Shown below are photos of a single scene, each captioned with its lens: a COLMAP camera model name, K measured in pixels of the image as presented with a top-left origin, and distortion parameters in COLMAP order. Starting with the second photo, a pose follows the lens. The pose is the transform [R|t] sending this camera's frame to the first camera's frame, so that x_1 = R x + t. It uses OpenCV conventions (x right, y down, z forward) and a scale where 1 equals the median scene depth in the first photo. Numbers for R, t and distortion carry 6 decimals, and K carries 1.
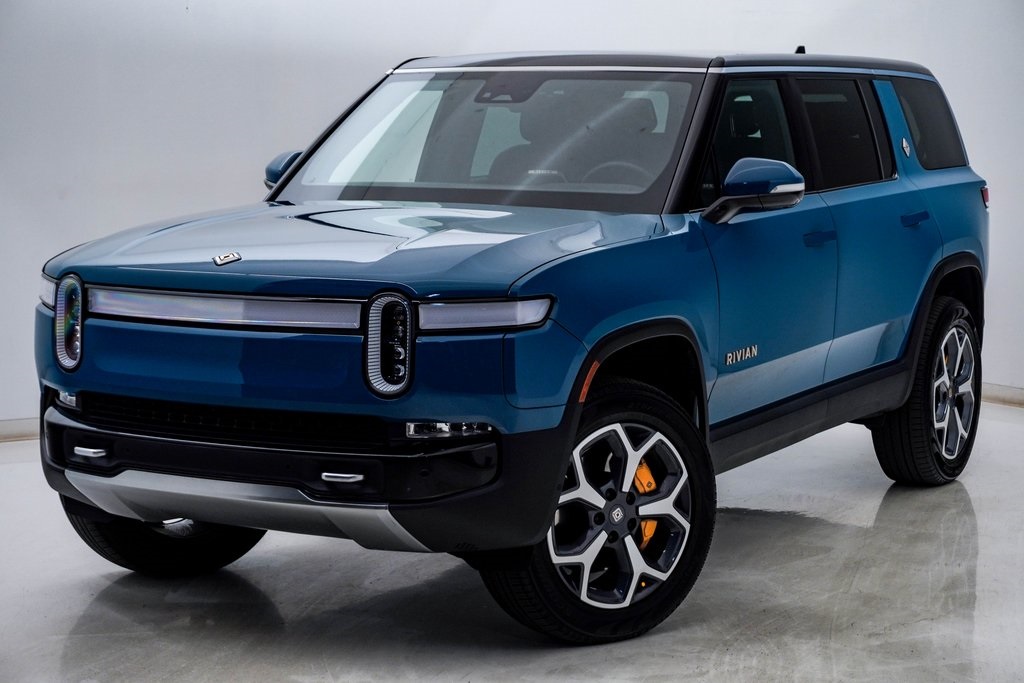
lens RADIAL K [[2158.1, 0, 506.8], [0, 2158.1, 344.1], [0, 0, 1]] dist [0.001513, 0.000000]
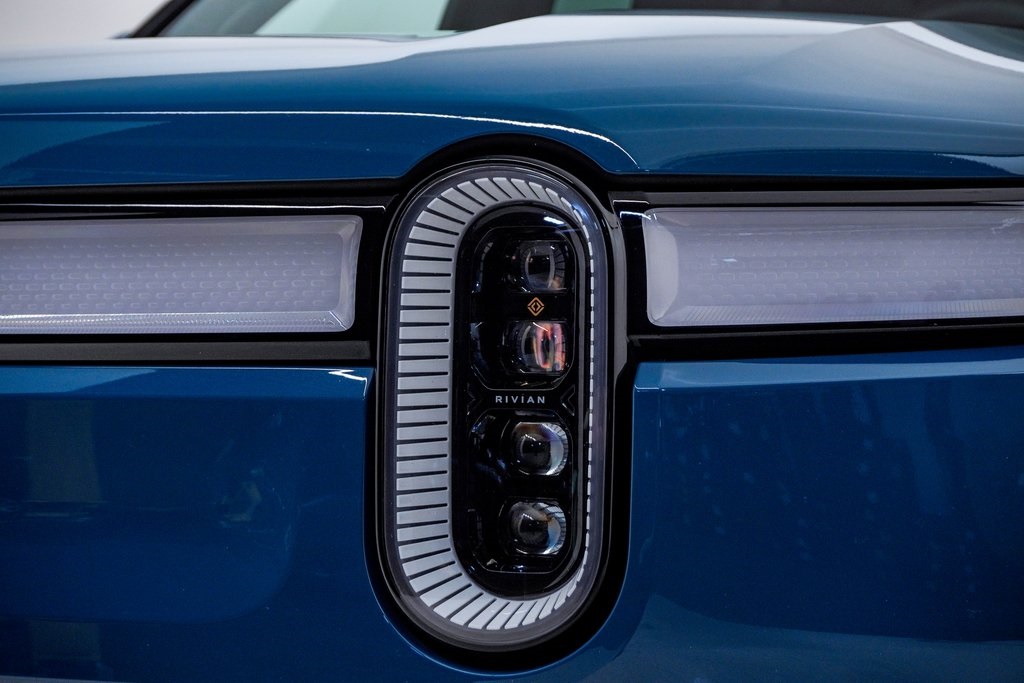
lens RADIAL K [[2158.1, 0, 511.4], [0, 2158.1, 340.5], [0, 0, 1]] dist [0.001513, 0.000000]
pose [[0.999249, -0.004062, 0.038545, -0.056836], [0.007733, 0.995391, -0.095592, 0.012889], [-0.037979, 0.095818, 0.994674, 0.735859]]
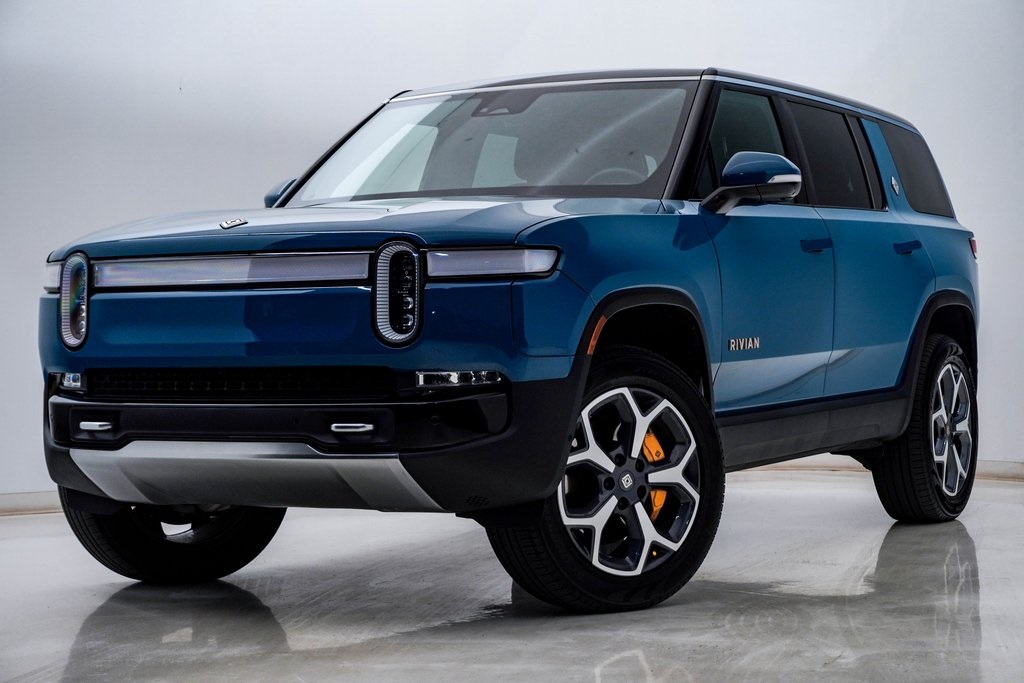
lens RADIAL K [[2158.1, 0, 516.3], [0, 2158.1, 339.6], [0, 0, 1]] dist [0.001513, 0.000000]
pose [[0.999710, -0.017142, 0.016916, -0.015598], [0.018878, 0.993928, -0.108403, 0.122055], [-0.014955, 0.108691, 0.993963, 0.004629]]
